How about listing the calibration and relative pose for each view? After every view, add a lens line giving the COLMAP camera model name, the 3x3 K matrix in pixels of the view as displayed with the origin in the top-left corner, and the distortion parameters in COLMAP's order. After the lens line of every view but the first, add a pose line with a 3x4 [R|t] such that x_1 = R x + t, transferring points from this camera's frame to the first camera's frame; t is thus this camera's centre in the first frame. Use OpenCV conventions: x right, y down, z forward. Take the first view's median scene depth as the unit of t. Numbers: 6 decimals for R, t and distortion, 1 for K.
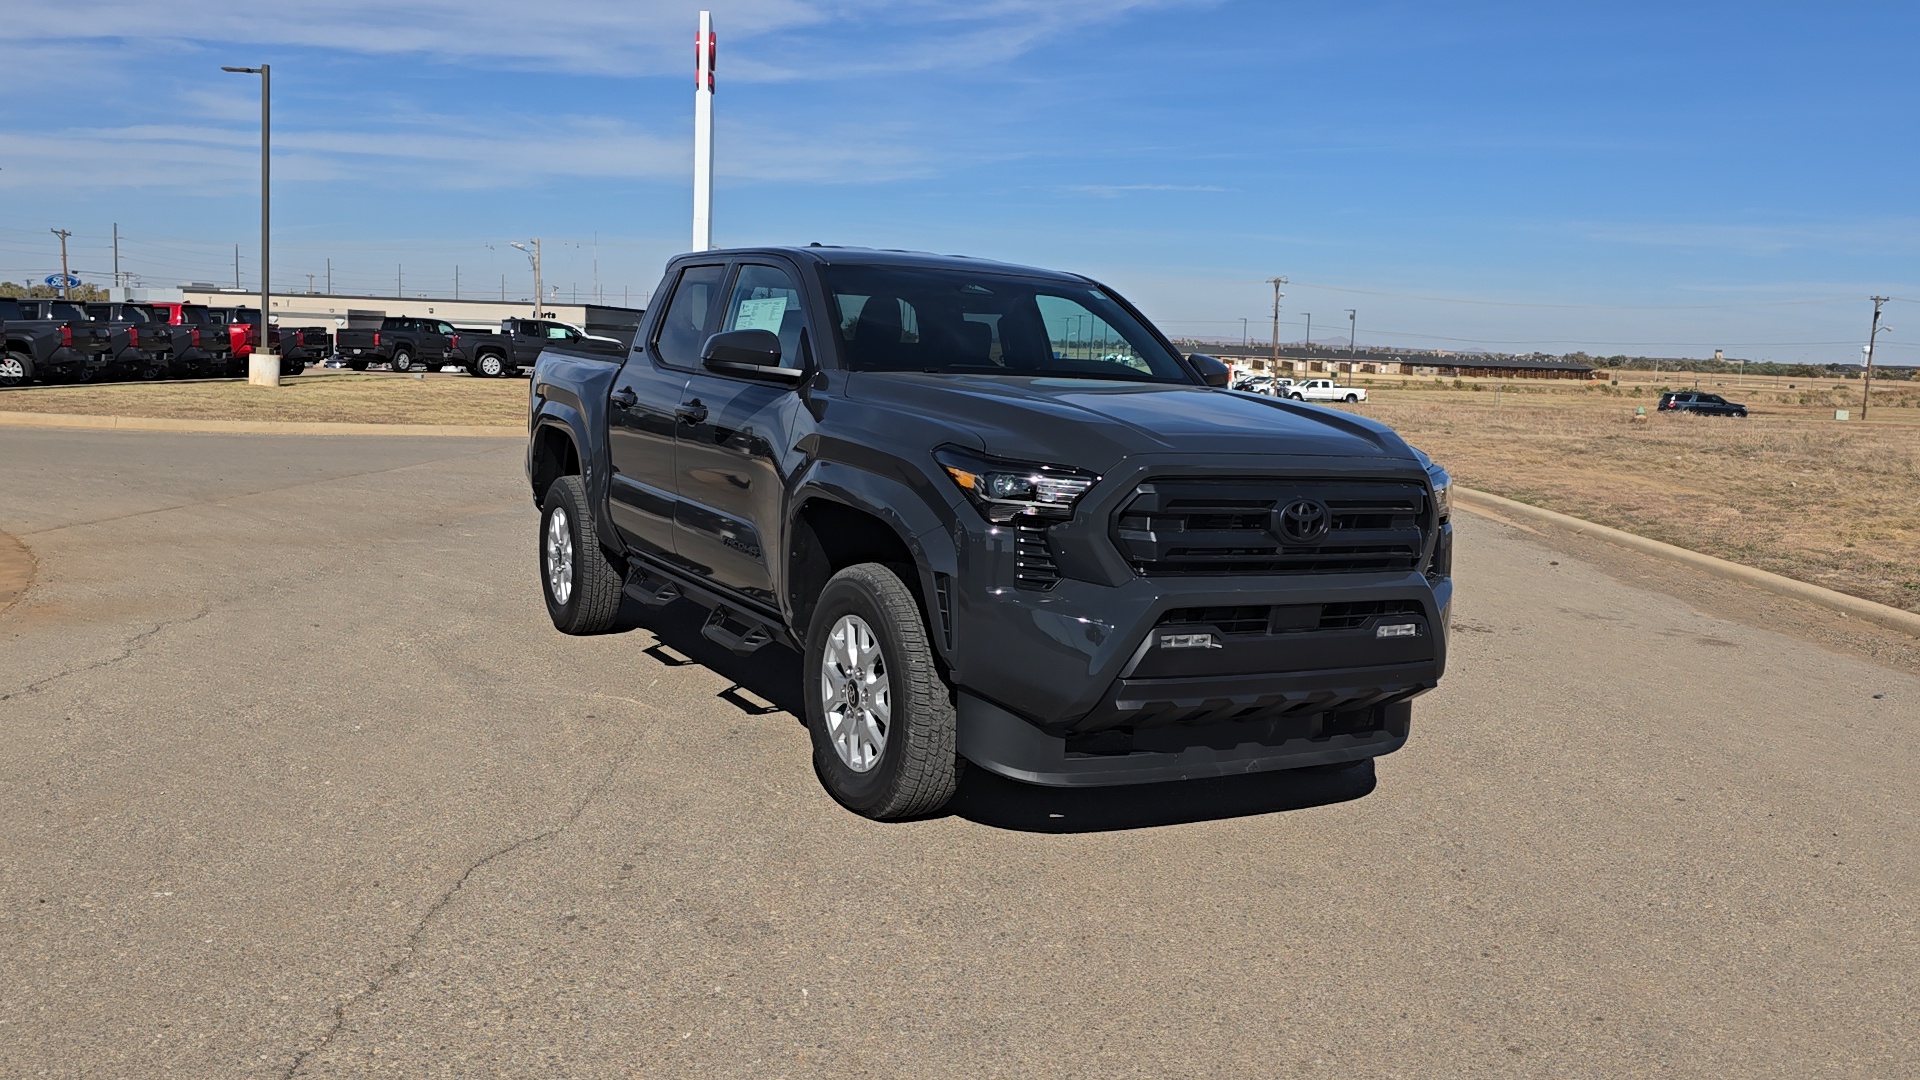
lens RADIAL K [[1660.1, 0, 958.4], [0, 1660.1, 503.8], [0, 0, 1]] dist [0.016060, 0.012984]
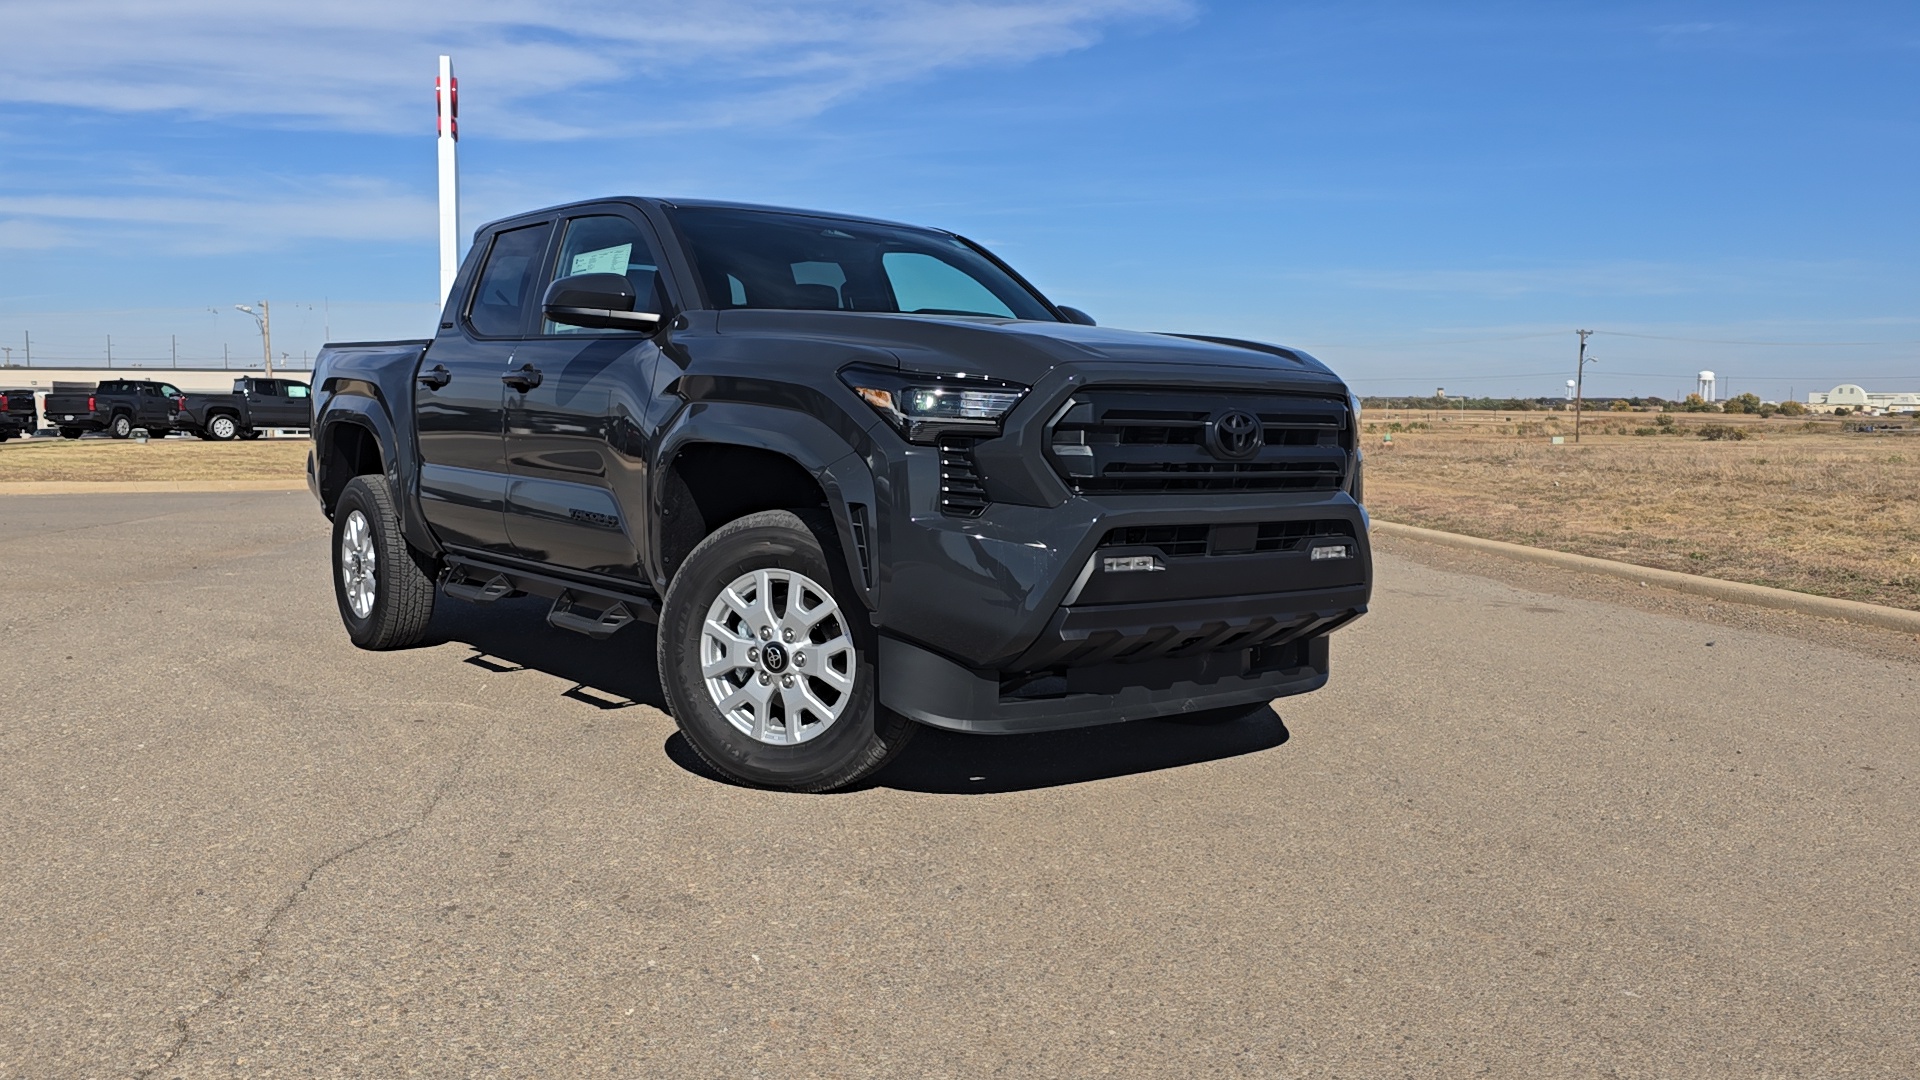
lens RADIAL K [[1652.8, 0, 992.0], [0, 1652.8, 538.0], [0, 0, 1]] dist [0.014356, 0.008854]
pose [[0.986618, -0.037400, 0.158703, -0.068923], [0.039020, 0.999213, -0.007102, 0.060273], [-0.158313, 0.013199, 0.987301, 0.090523]]
